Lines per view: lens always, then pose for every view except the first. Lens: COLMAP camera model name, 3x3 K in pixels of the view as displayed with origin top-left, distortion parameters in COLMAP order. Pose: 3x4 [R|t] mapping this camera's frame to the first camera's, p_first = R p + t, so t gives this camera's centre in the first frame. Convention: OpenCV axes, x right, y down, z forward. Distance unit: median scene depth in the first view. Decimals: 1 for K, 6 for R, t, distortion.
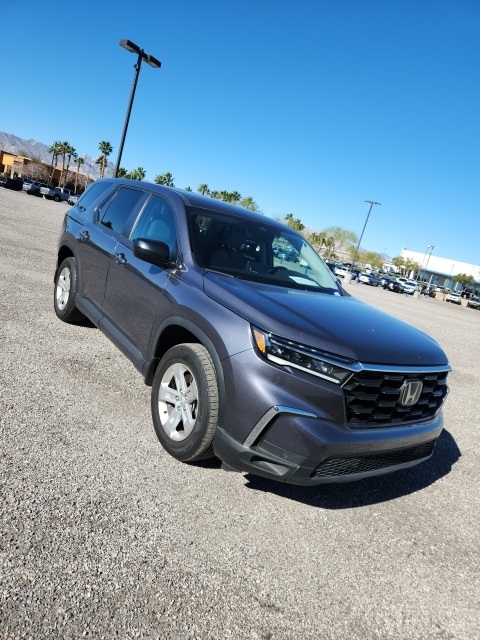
lens RADIAL K [[427.5, 0, 240.0], [0, 427.5, 320.0], [0, 0, 1]] dist [0.017903, -0.005214]
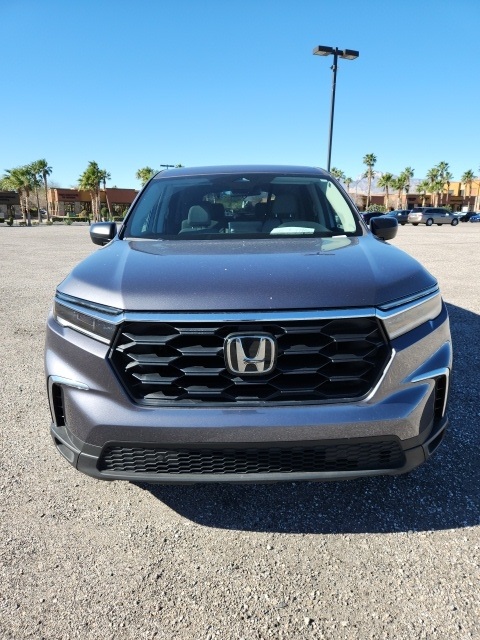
lens RADIAL K [[427.5, 0, 240.0], [0, 427.5, 320.0], [0, 0, 1]] dist [0.017903, -0.005214]
pose [[0.779528, -0.115798, -0.615570, 0.132682], [0.097891, 0.993209, -0.062873, 0.027287], [0.618671, -0.011248, 0.785570, 0.086238]]
